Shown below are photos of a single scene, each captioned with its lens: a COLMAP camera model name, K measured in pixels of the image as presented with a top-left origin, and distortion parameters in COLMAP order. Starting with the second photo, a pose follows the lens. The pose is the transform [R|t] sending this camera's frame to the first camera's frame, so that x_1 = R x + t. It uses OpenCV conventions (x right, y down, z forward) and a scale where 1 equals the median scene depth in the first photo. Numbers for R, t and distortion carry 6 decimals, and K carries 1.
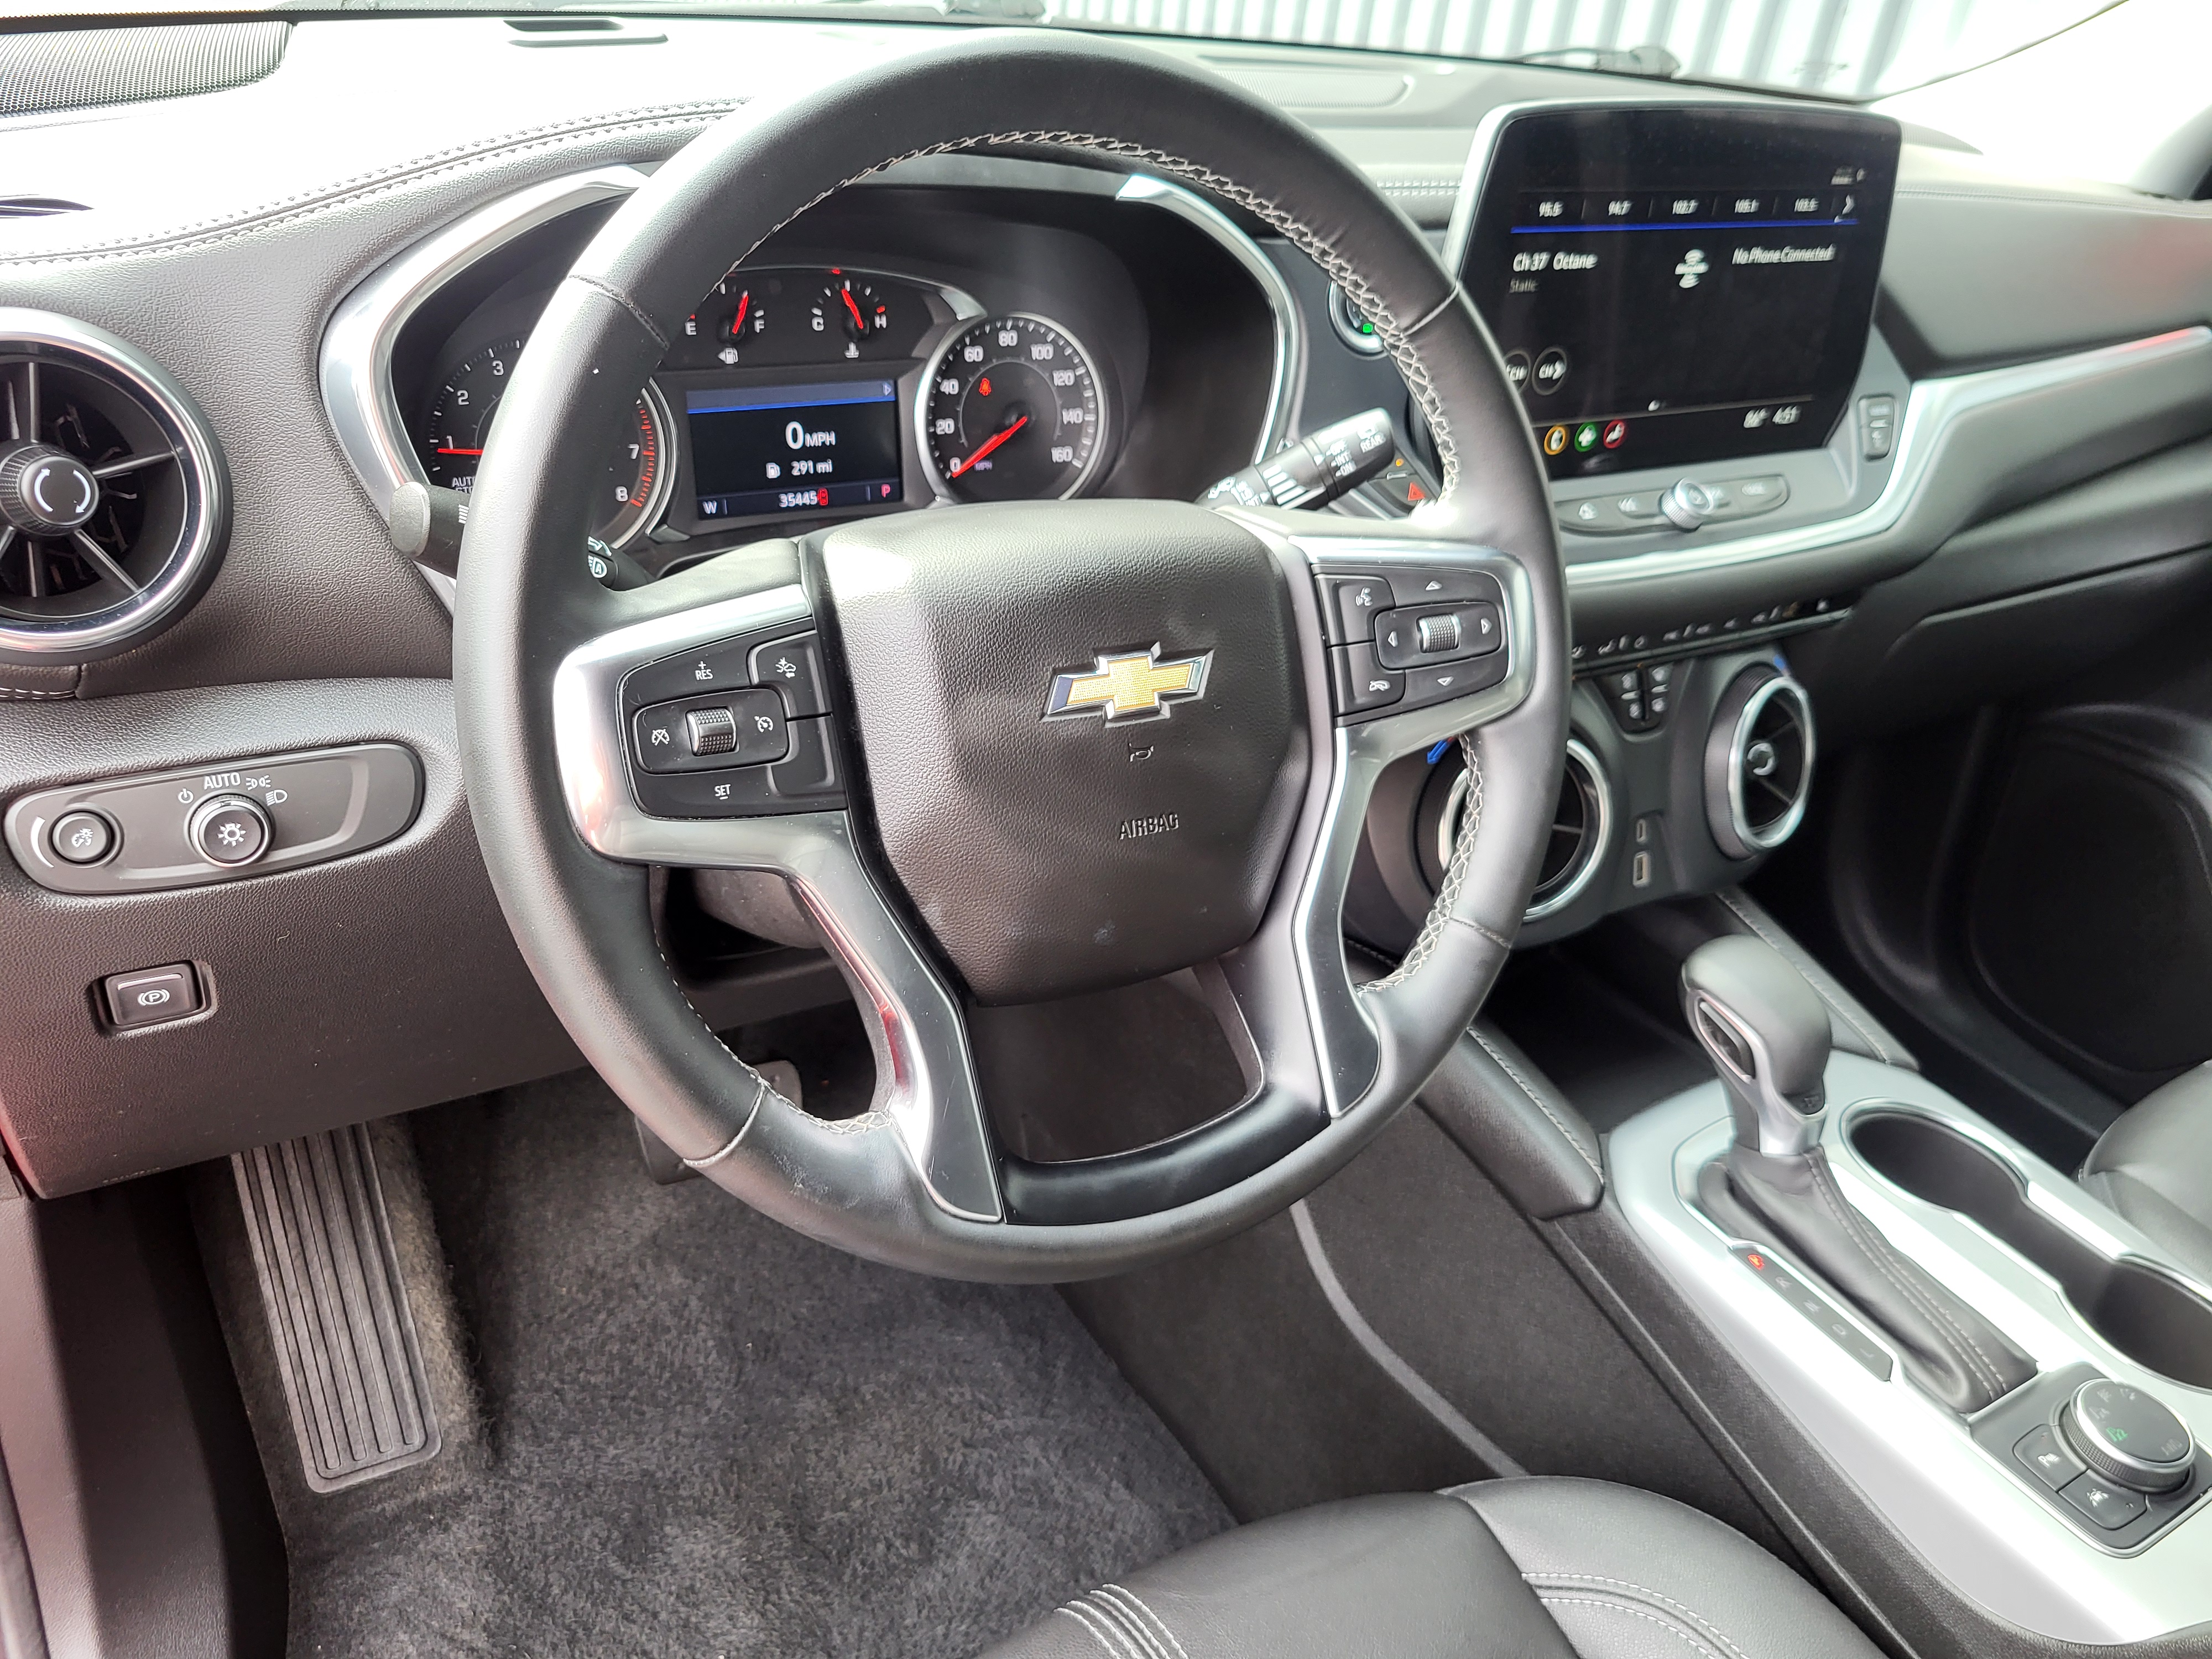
lens RADIAL K [[1733.7, 0, 1091.4], [0, 1733.7, 808.5], [0, 0, 1]] dist [0.017682, 0.005495]
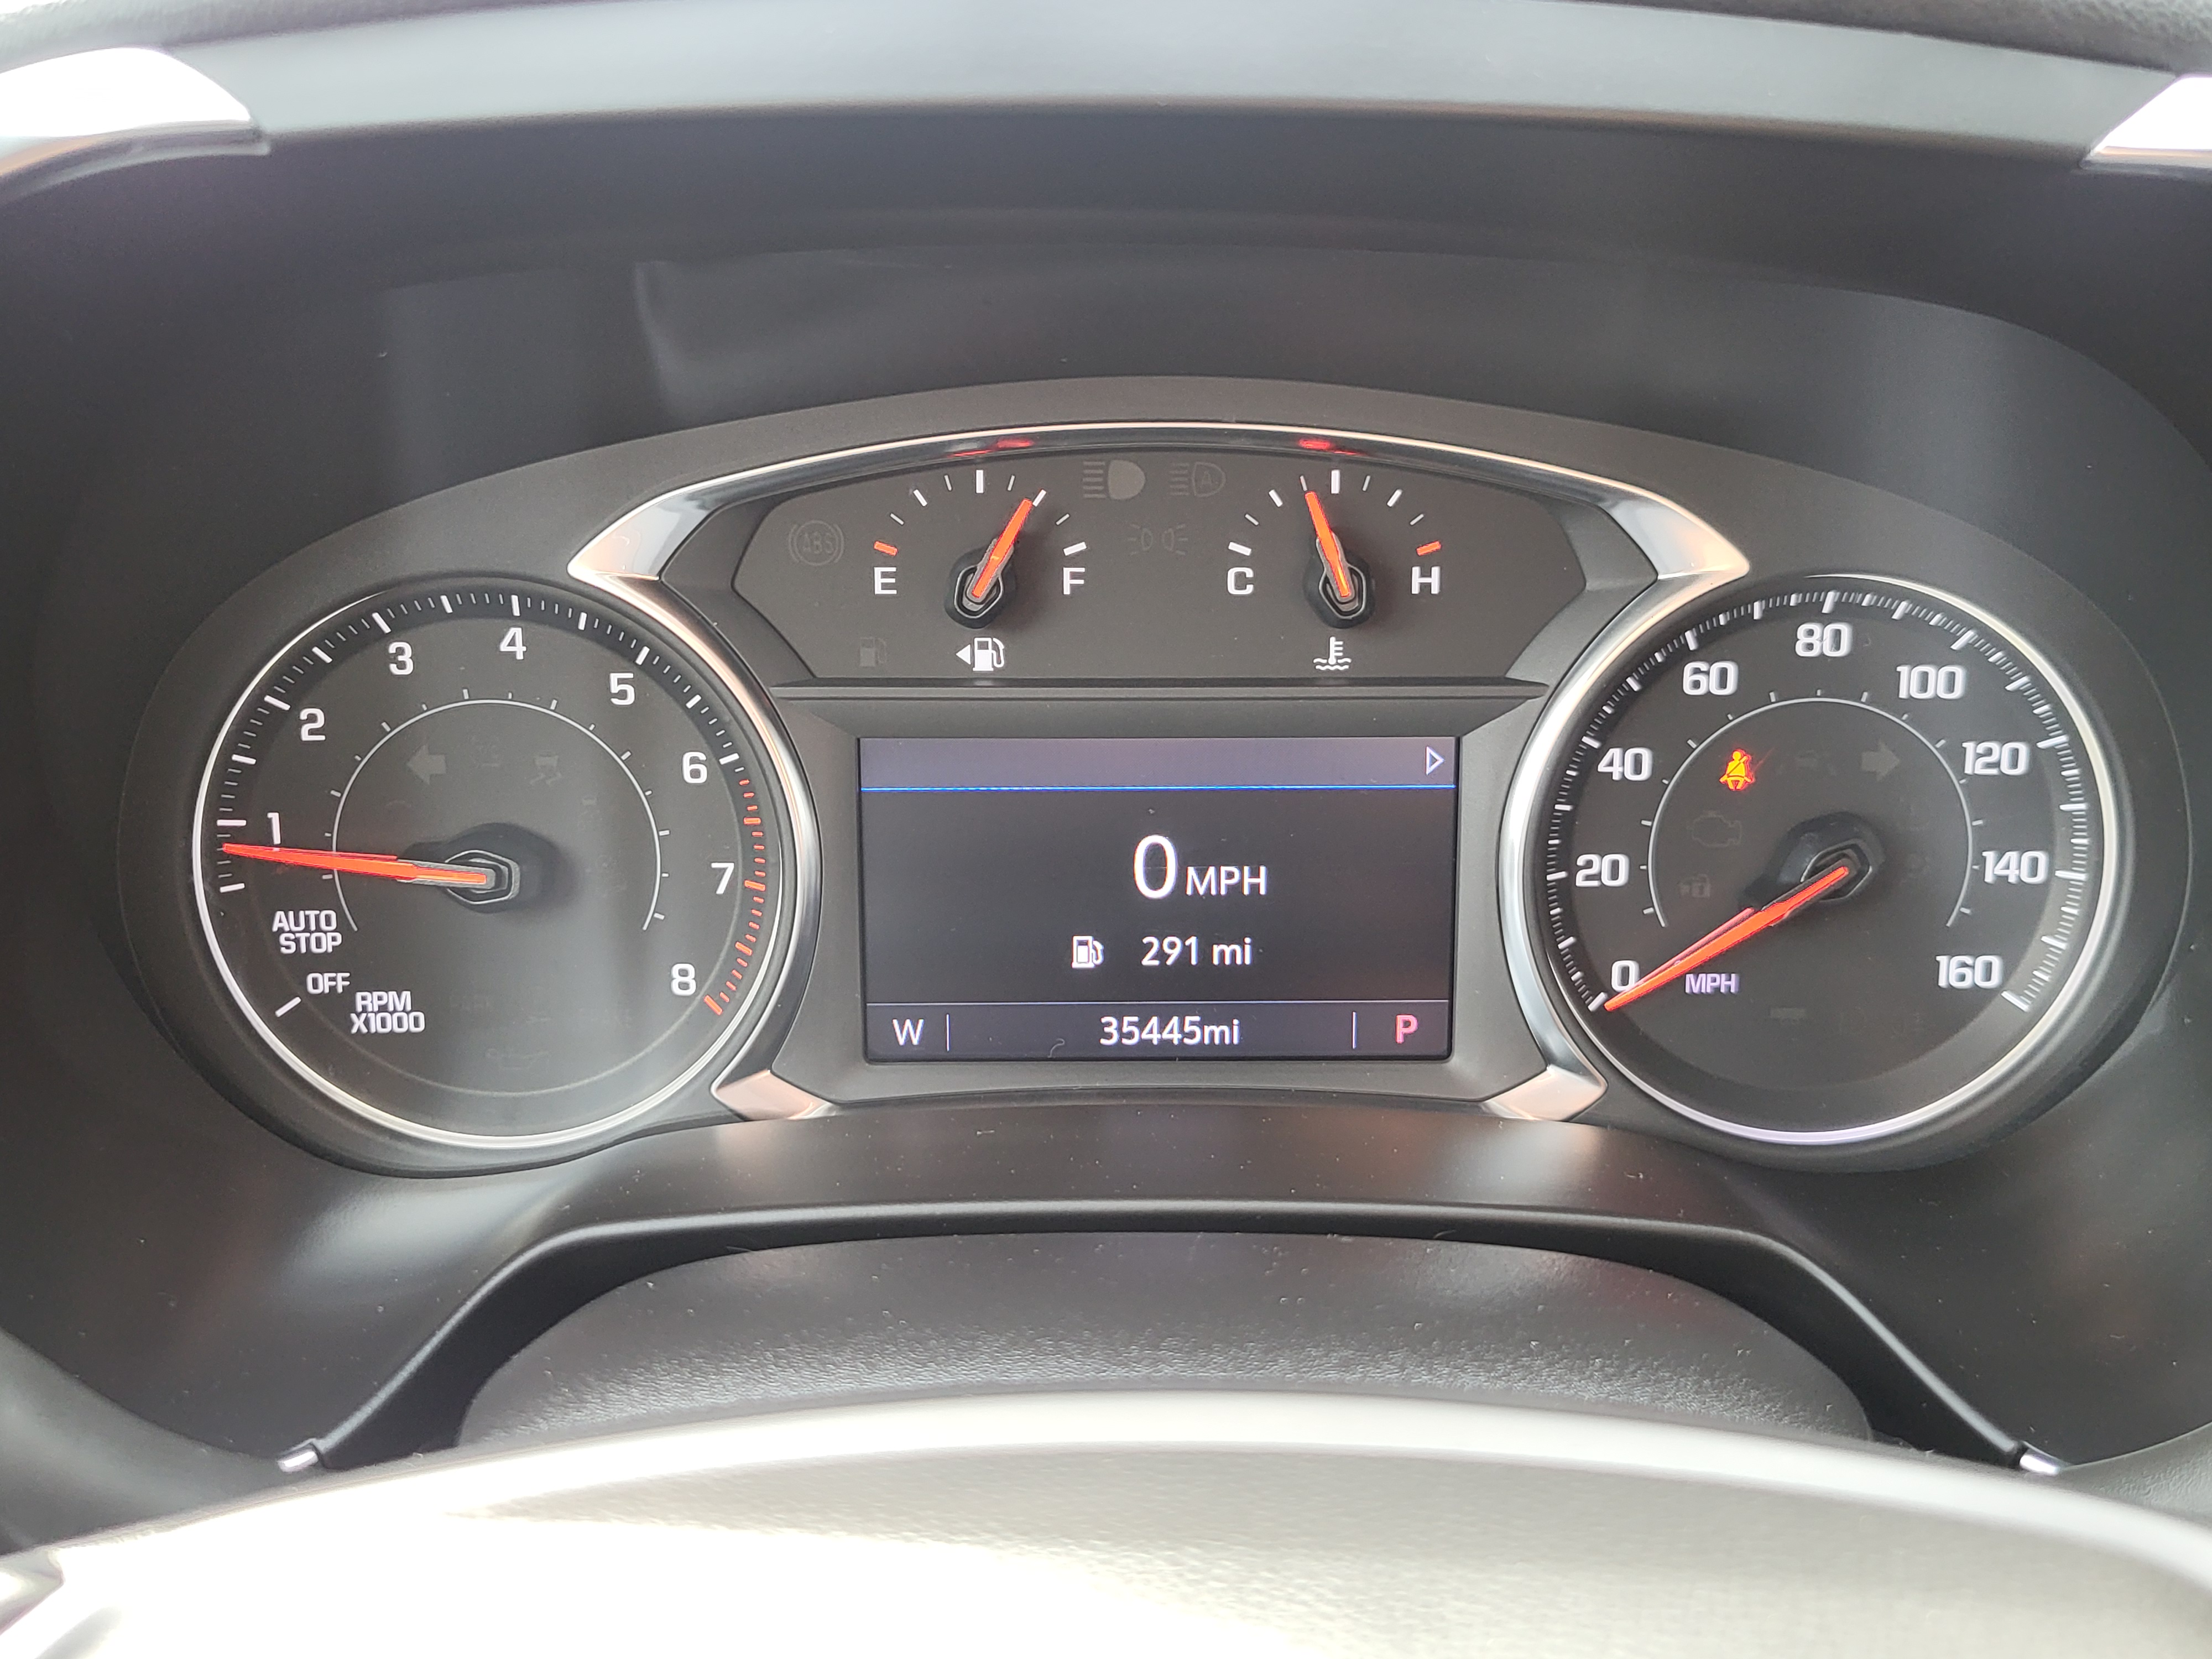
lens RADIAL K [[1733.7, 0, 1104.7], [0, 1733.7, 825.7], [0, 0, 1]] dist [0.017682, 0.005495]
pose [[0.858779, 0.086561, -0.504981, 0.008310], [-0.169758, 0.978024, -0.121045, -0.169693], [0.483406, 0.189676, 0.854600, 0.647118]]
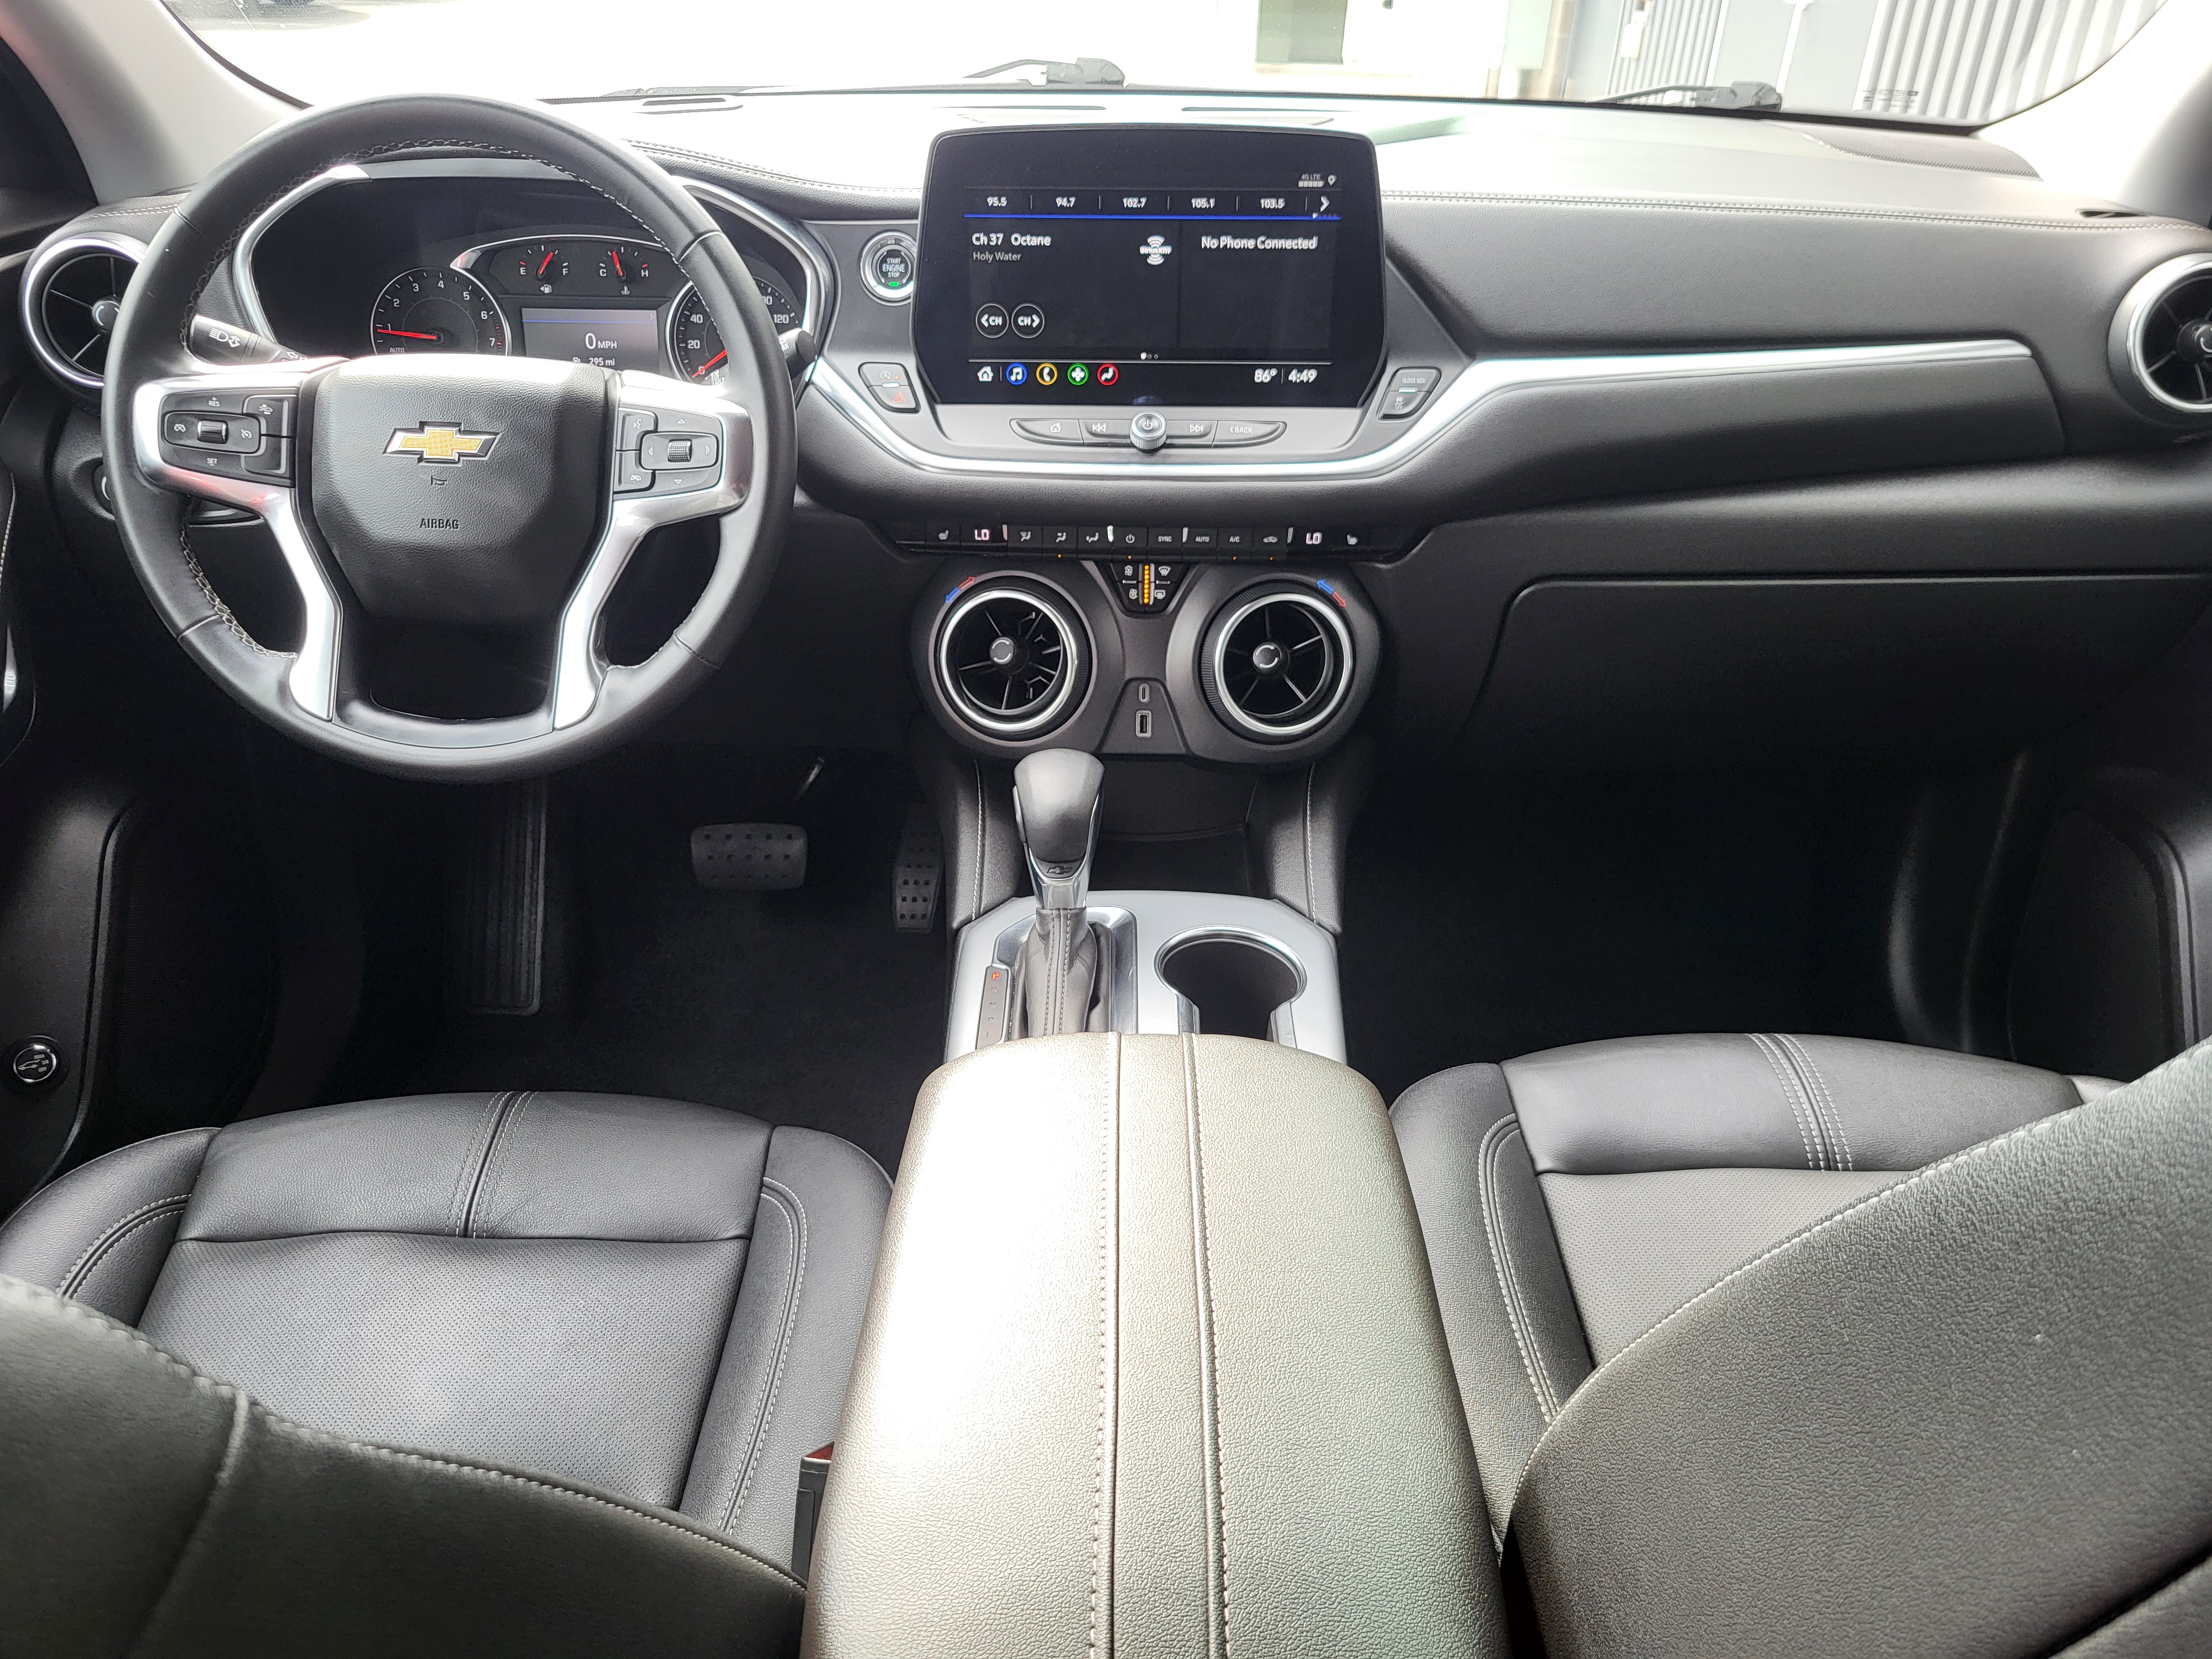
lens RADIAL K [[1733.7, 0, 1121.6], [0, 1733.7, 821.1], [0, 0, 1]] dist [0.017682, 0.005495]
pose [[0.840139, 0.172573, -0.514184, 1.124690], [-0.193549, 0.981004, 0.013006, 0.106002], [0.506661, 0.088593, 0.857581, -0.105175]]
